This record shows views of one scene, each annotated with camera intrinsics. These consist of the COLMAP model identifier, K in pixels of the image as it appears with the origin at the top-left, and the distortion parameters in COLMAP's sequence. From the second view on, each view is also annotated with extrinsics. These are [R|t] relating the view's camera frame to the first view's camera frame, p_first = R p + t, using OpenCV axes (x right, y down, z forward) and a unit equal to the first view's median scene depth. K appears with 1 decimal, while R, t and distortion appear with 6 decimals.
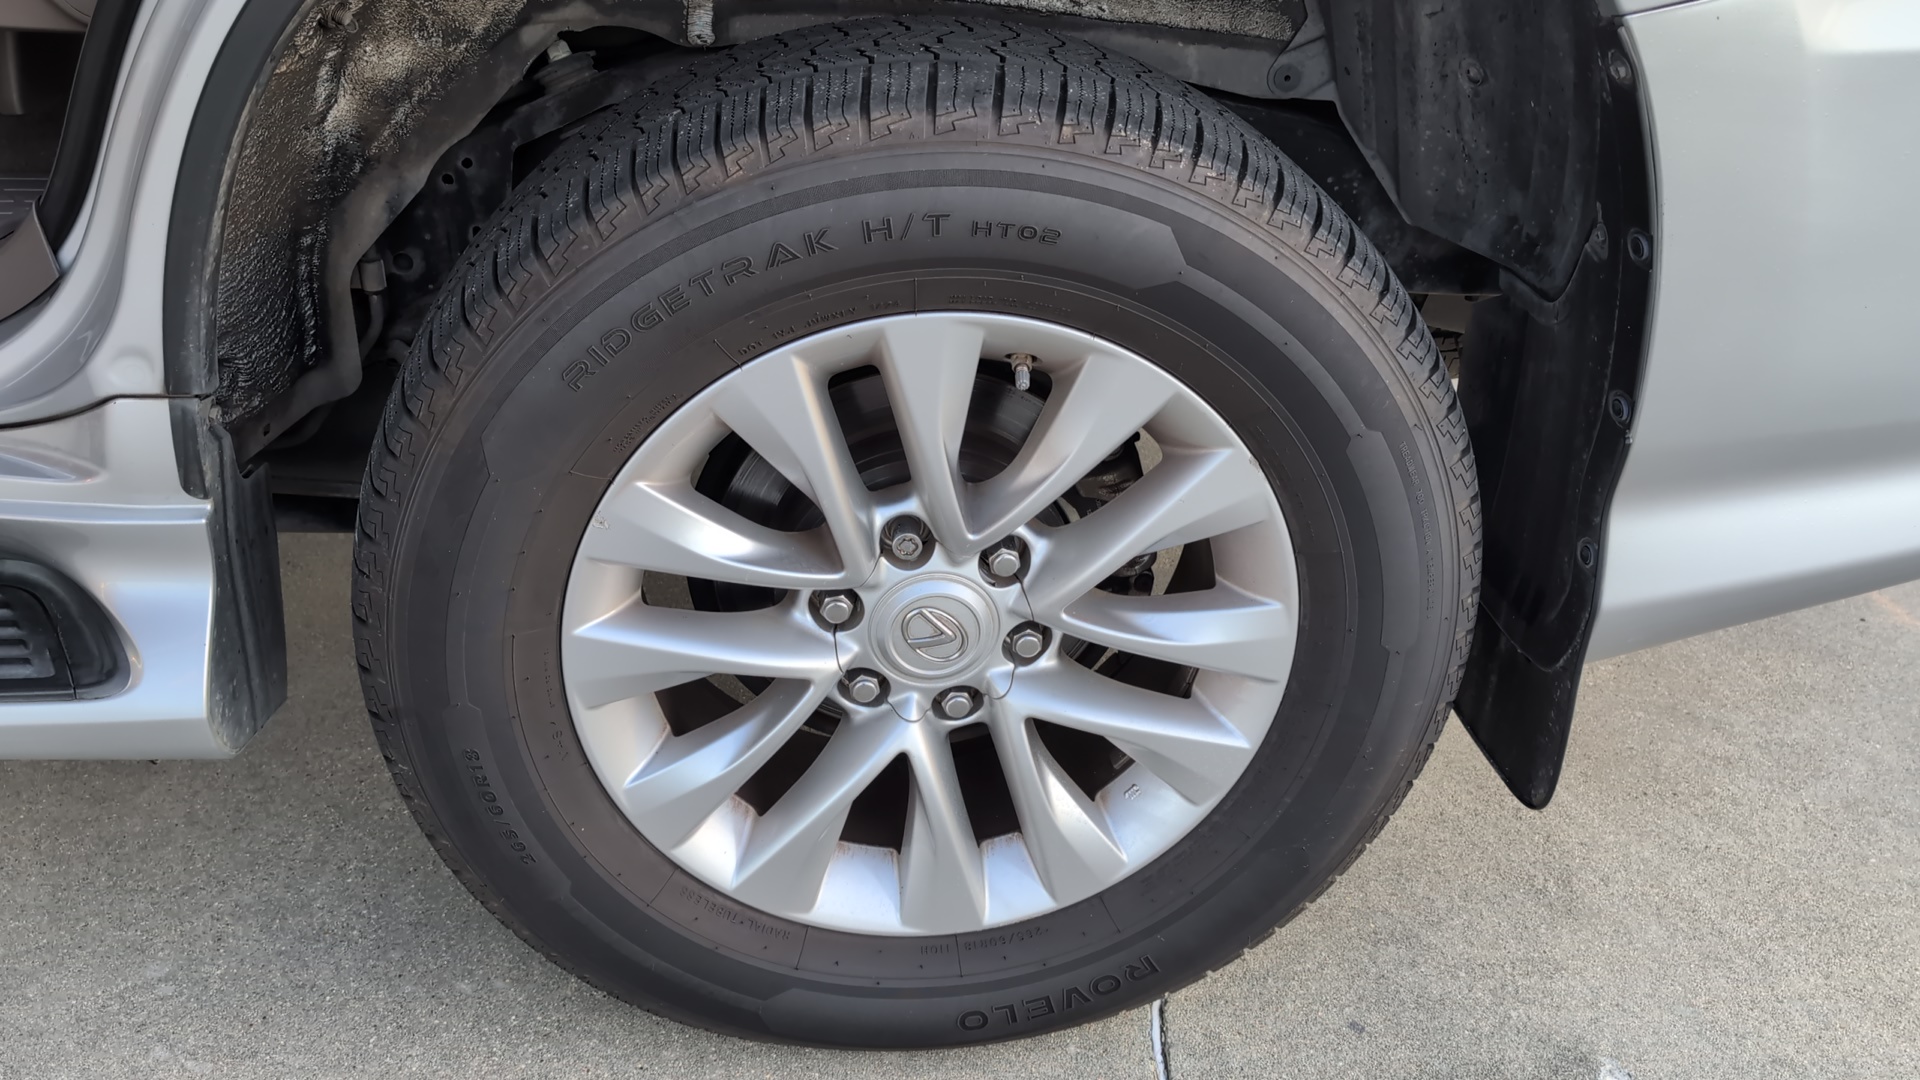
lens RADIAL K [[1492.6, 0, 967.7], [0, 1492.6, 490.8], [0, 0, 1]] dist [0.007837, 0.000557]
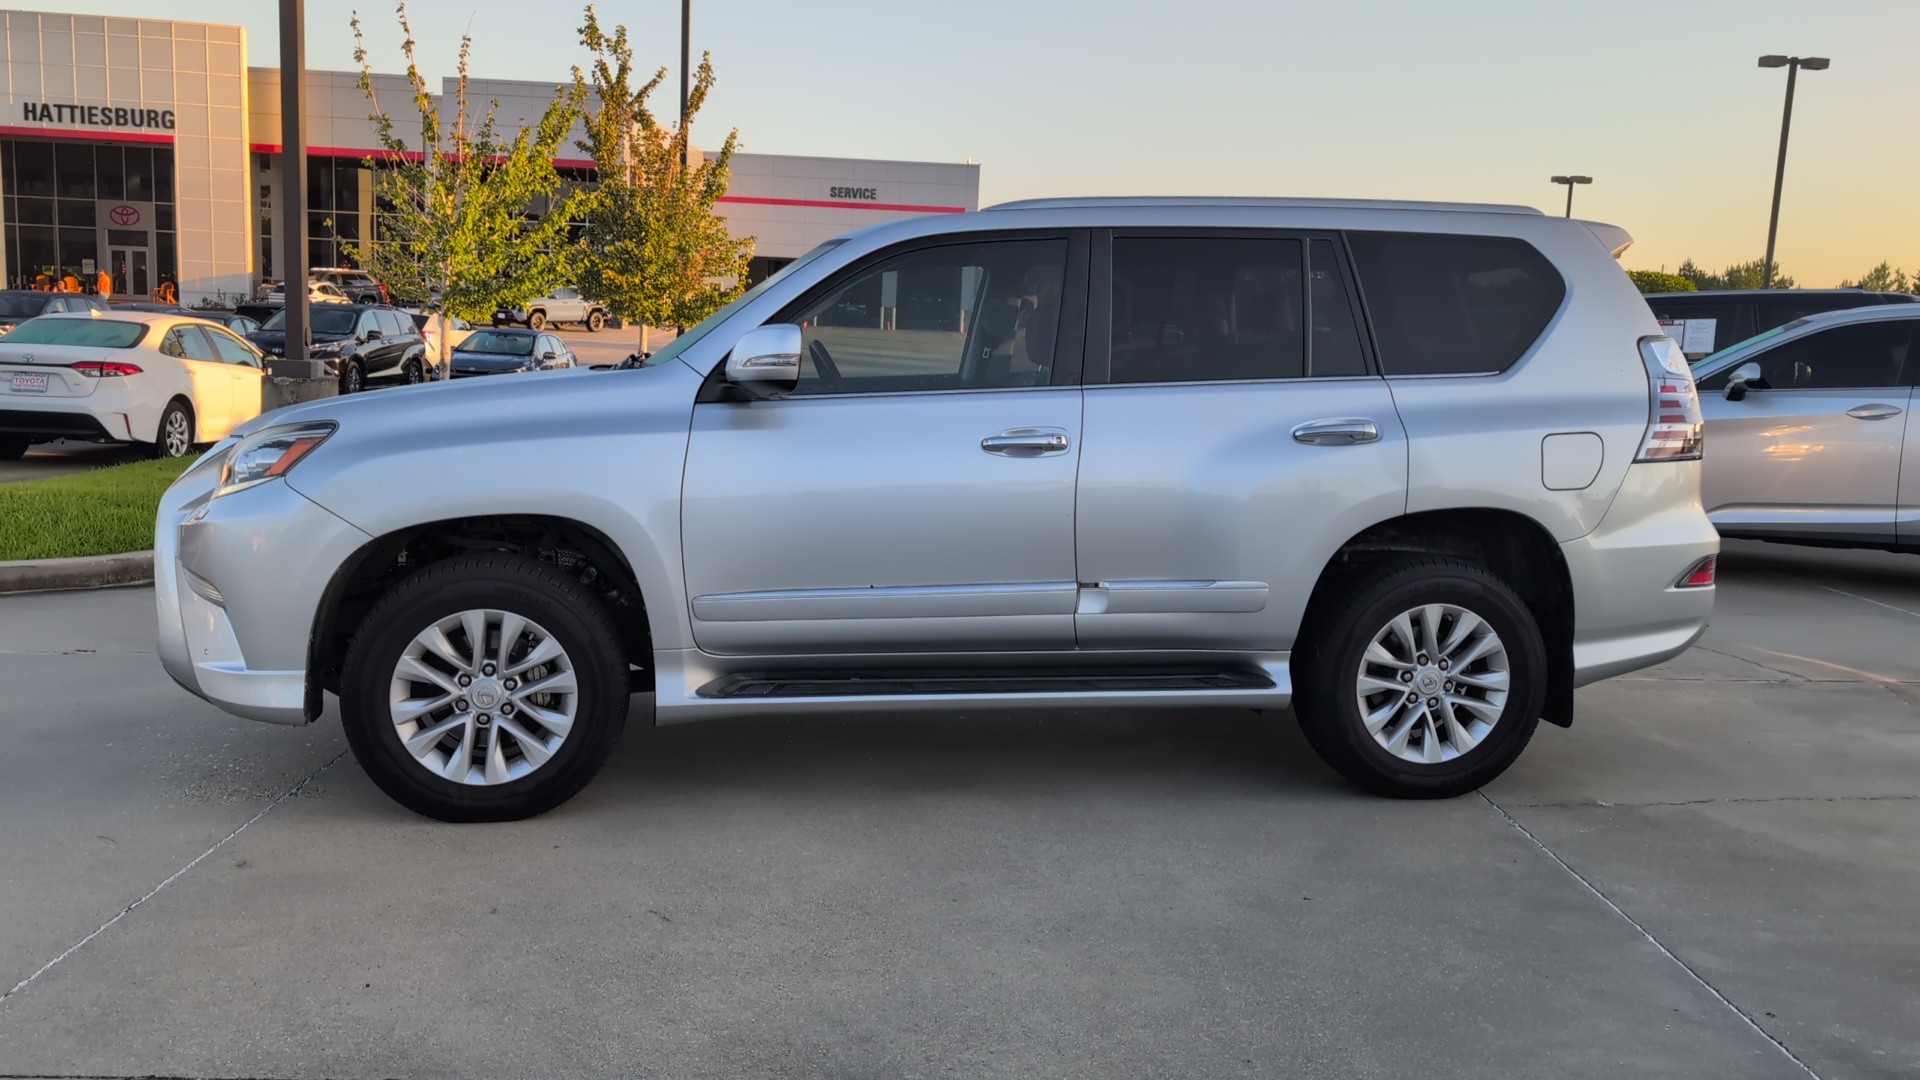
lens RADIAL K [[1590.8, 0, 960.0], [0, 1590.8, 540.0], [0, 0, 1]] dist [0.026576, -0.002840]
pose [[0.997814, -0.036963, 0.054790, -1.693562], [0.054277, 0.931298, -0.360193, 1.362273], [-0.037712, 0.362379, 0.931267, -3.590348]]
